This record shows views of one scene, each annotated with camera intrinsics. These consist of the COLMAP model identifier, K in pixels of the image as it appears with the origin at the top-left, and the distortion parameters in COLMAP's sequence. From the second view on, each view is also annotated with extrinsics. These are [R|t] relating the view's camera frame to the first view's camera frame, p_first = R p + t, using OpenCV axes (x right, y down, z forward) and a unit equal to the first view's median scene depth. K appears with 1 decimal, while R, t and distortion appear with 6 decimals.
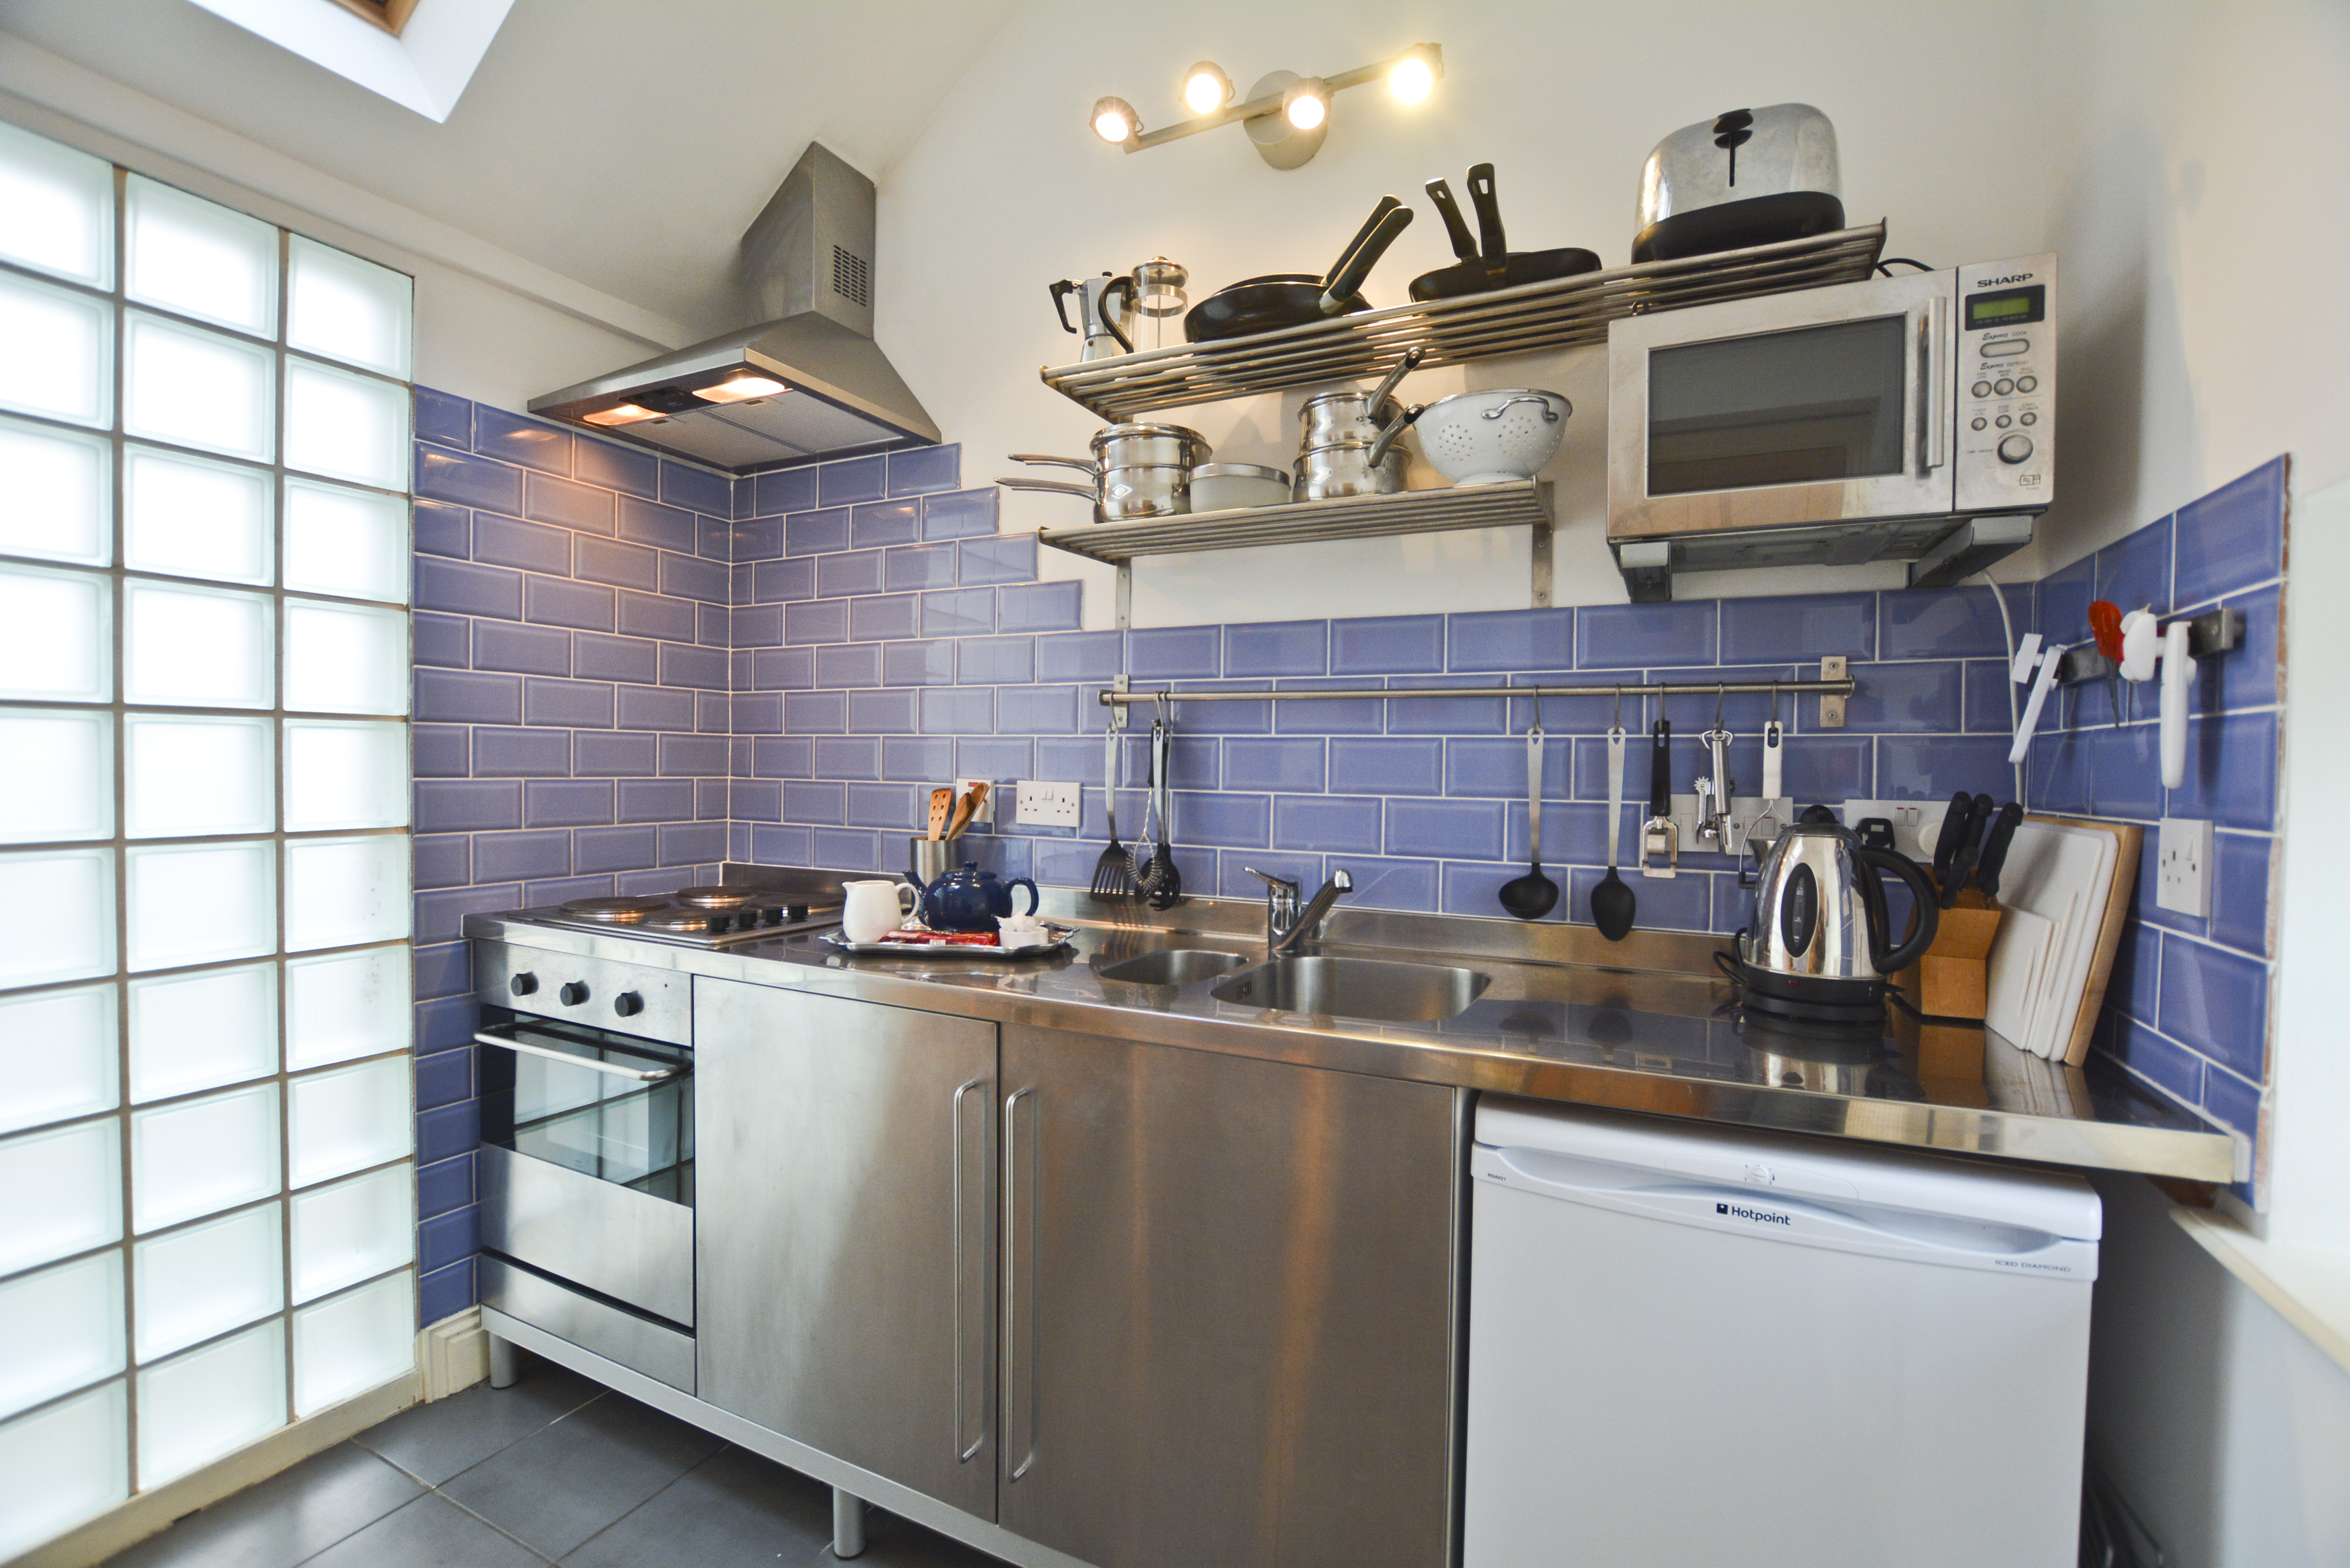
lens RADIAL K [[1031.6, 0, 1175.0], [0, 1031.6, 784.0], [0, 0, 1]] dist [-0.050018, 0.018084]
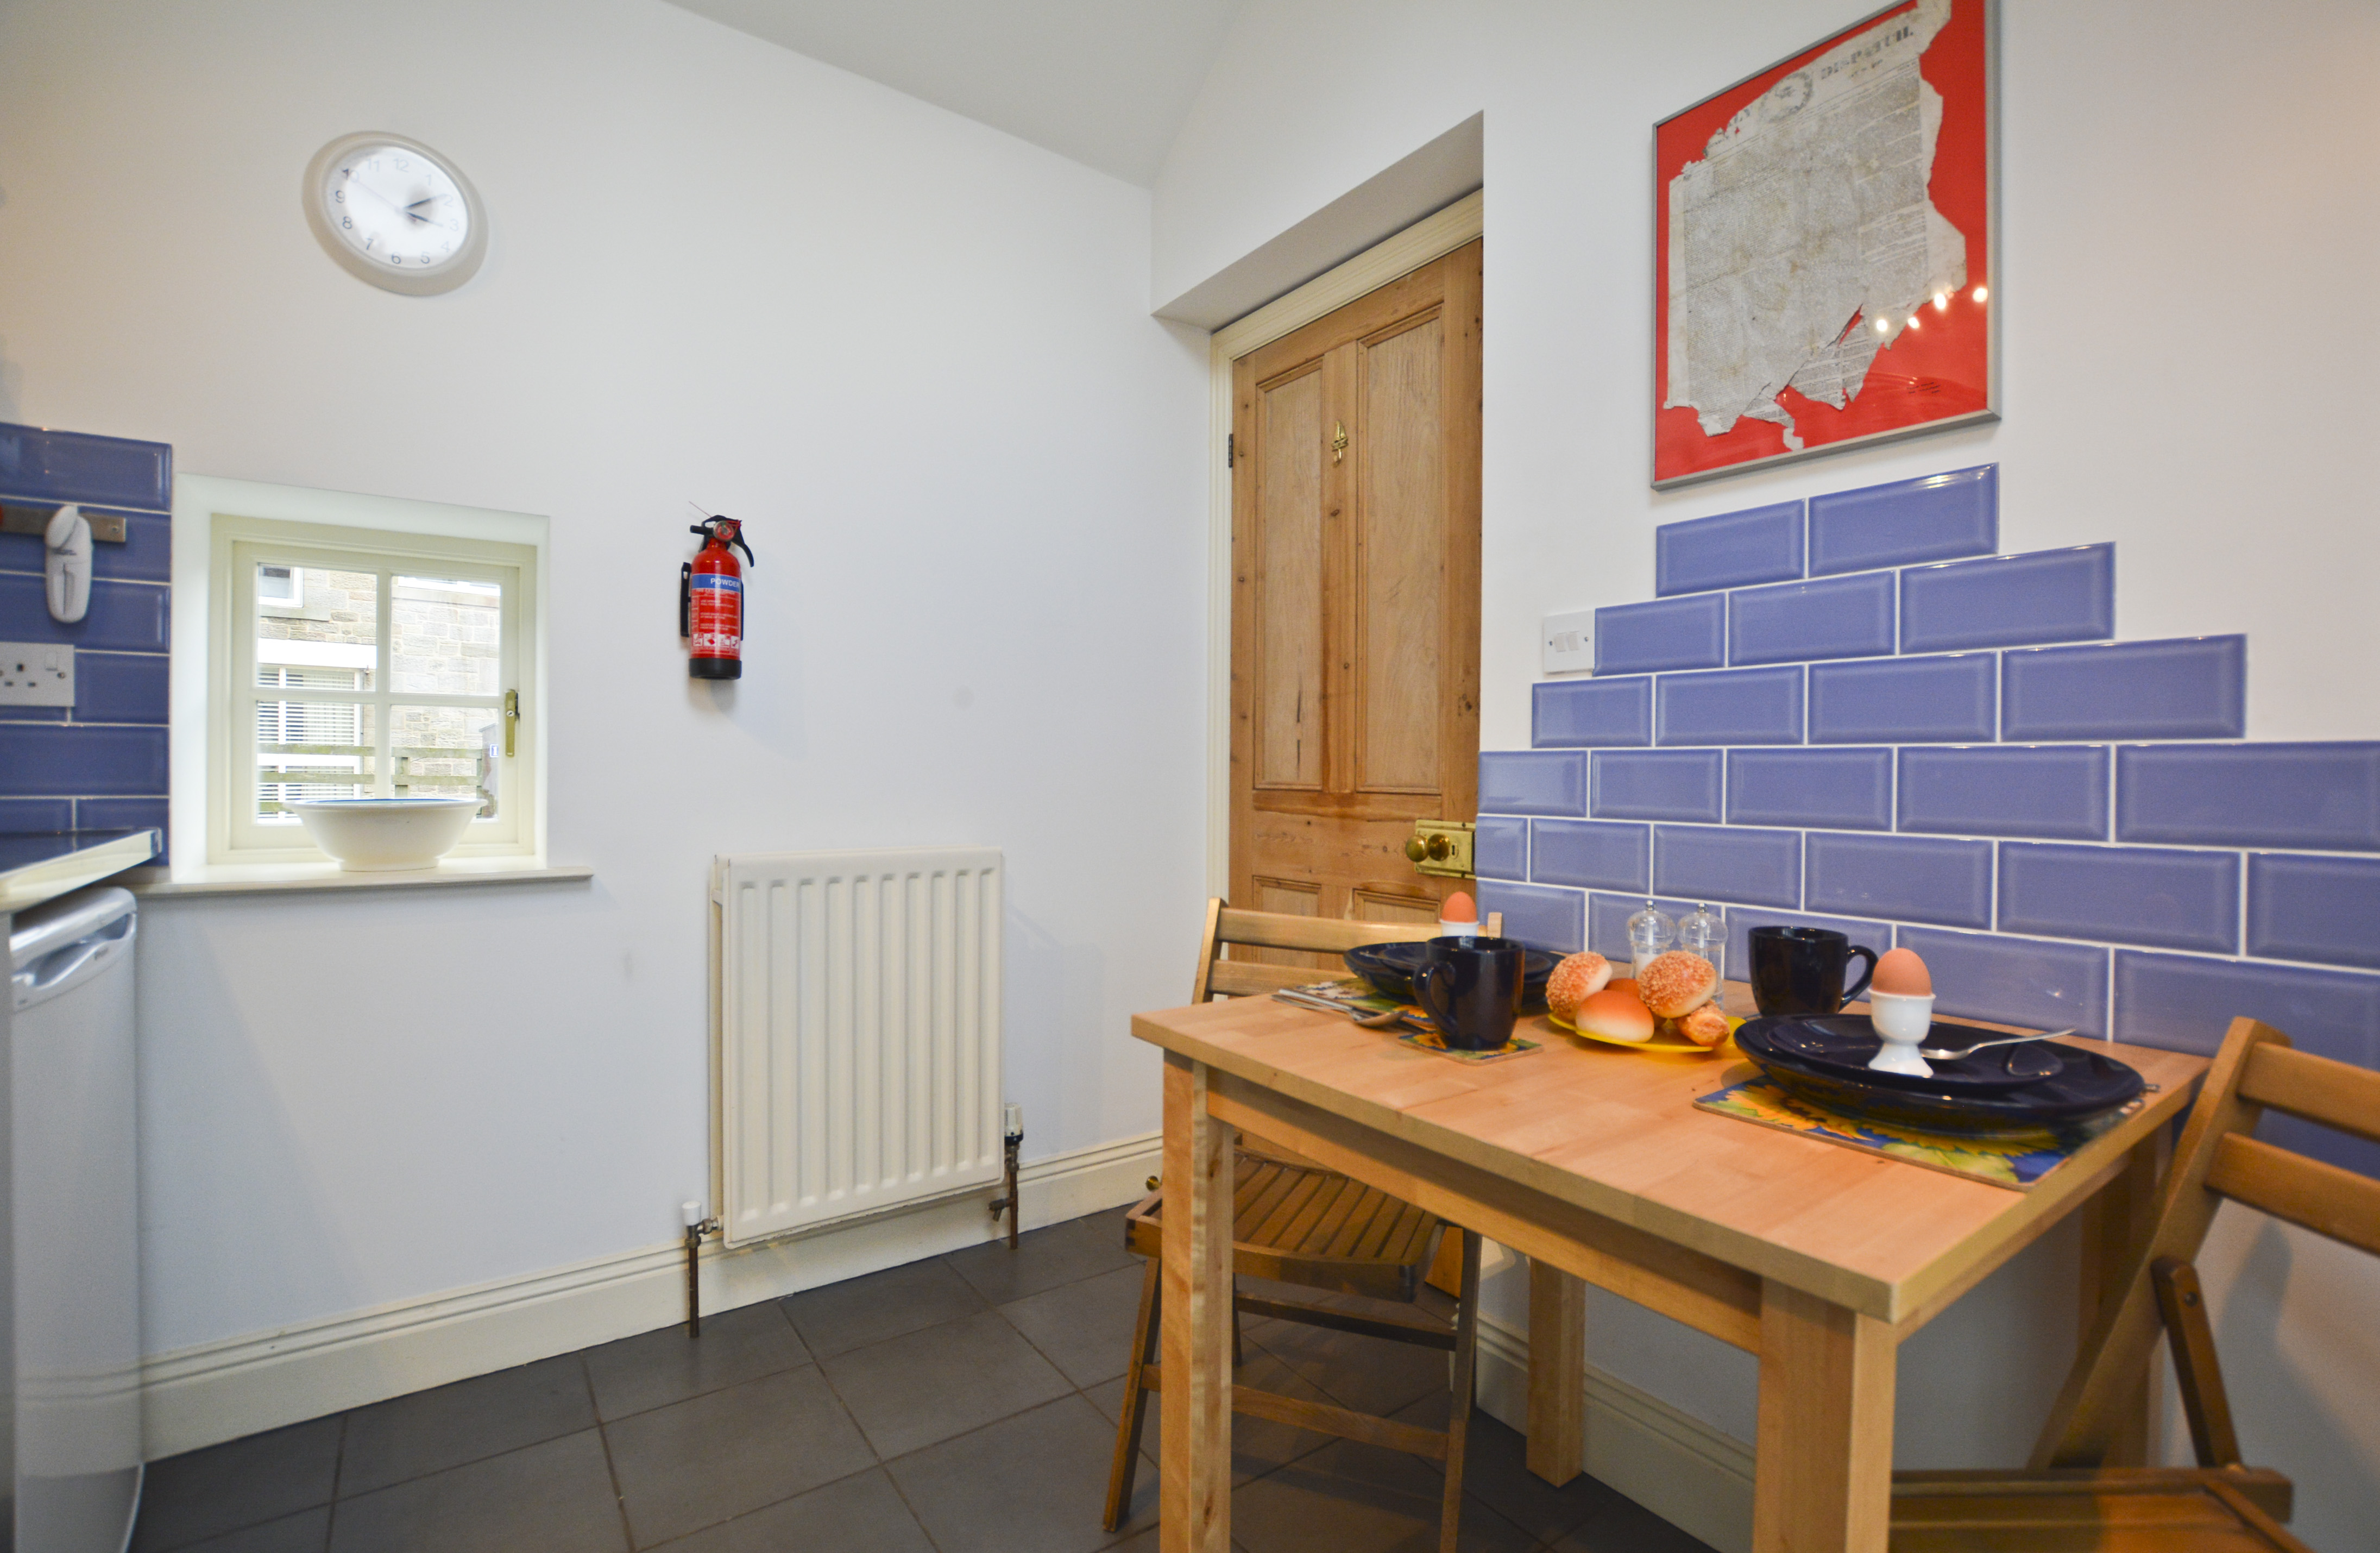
lens RADIAL K [[1071.6, 0, 1190.0], [0, 1071.6, 776.5], [0, 0, 1]] dist [-0.028835, 0.000880]
pose [[-0.877569, -0.025797, 0.478755, -0.744902], [-0.011736, 0.999408, 0.032340, 0.099597], [-0.479306, 0.022762, -0.877353, 0.931155]]
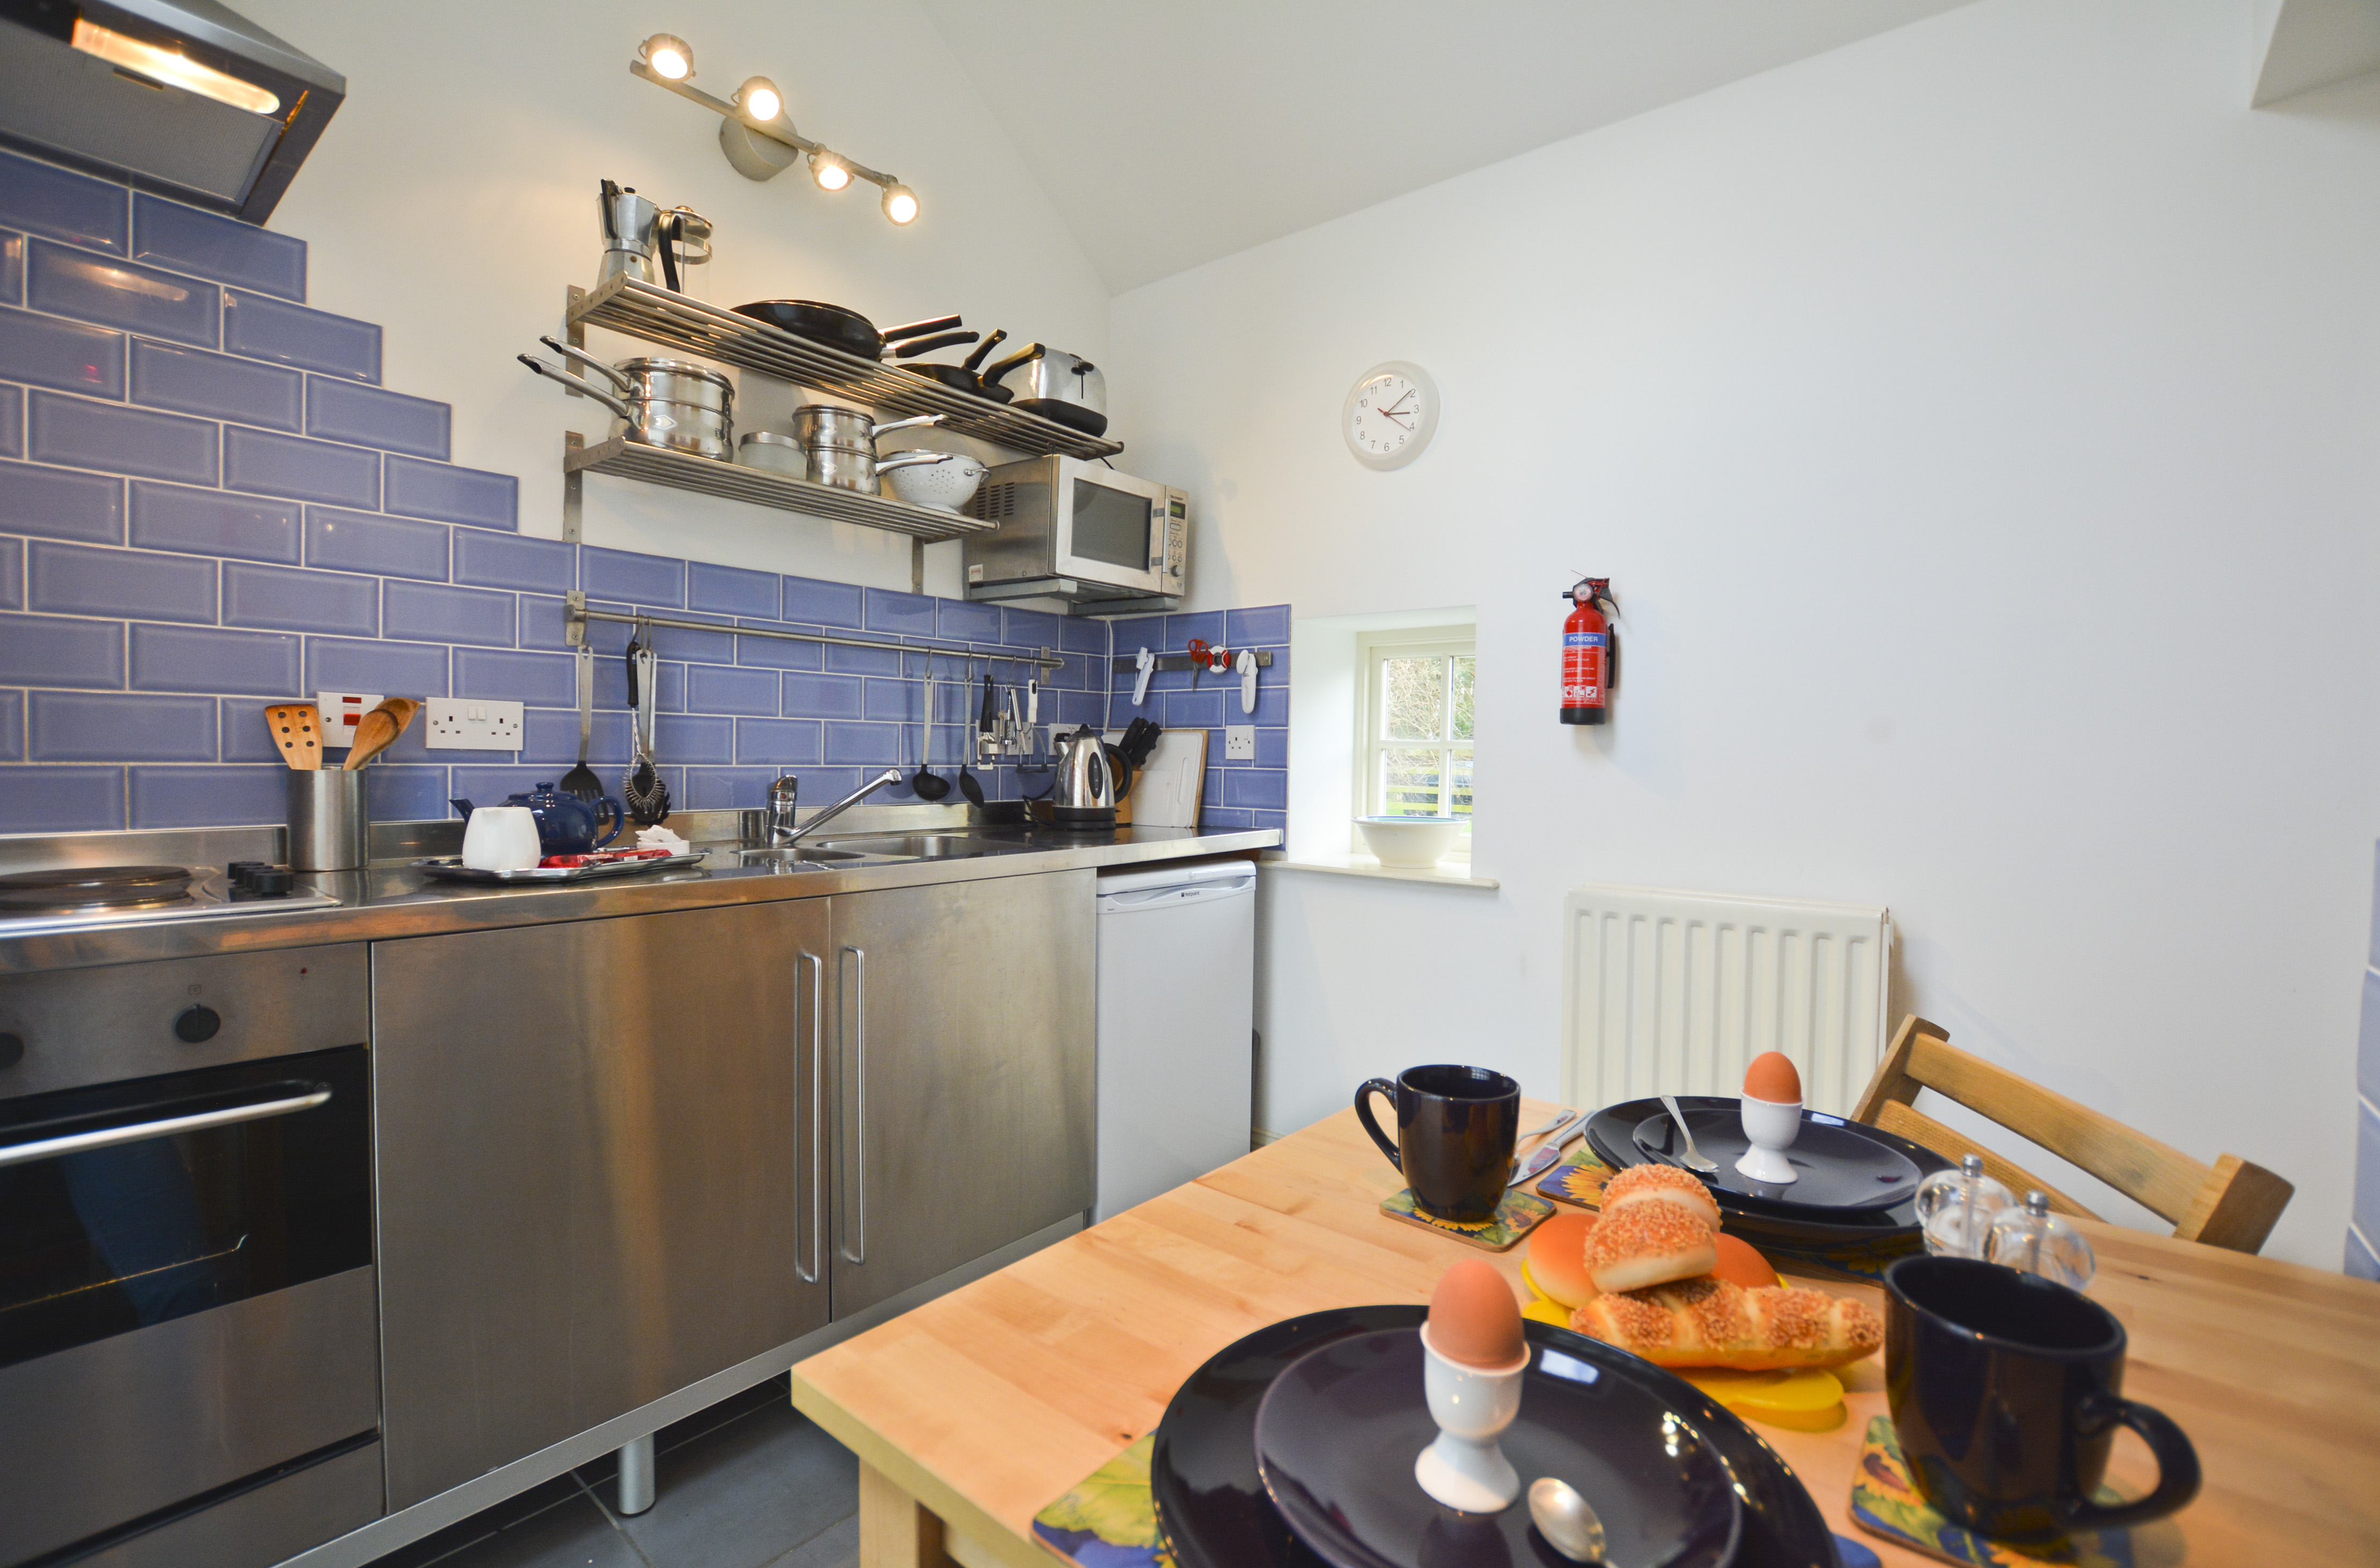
lens RADIAL K [[1067.3, 0, 1202.4], [0, 1067.3, 761.2], [0, 0, 1]] dist [-0.002383, -0.000325]
pose [[0.232203, -0.017717, 0.972506, -1.136400], [0.007459, 0.999837, 0.016434, 0.052390], [-0.972639, 0.003438, 0.232297, 0.254910]]
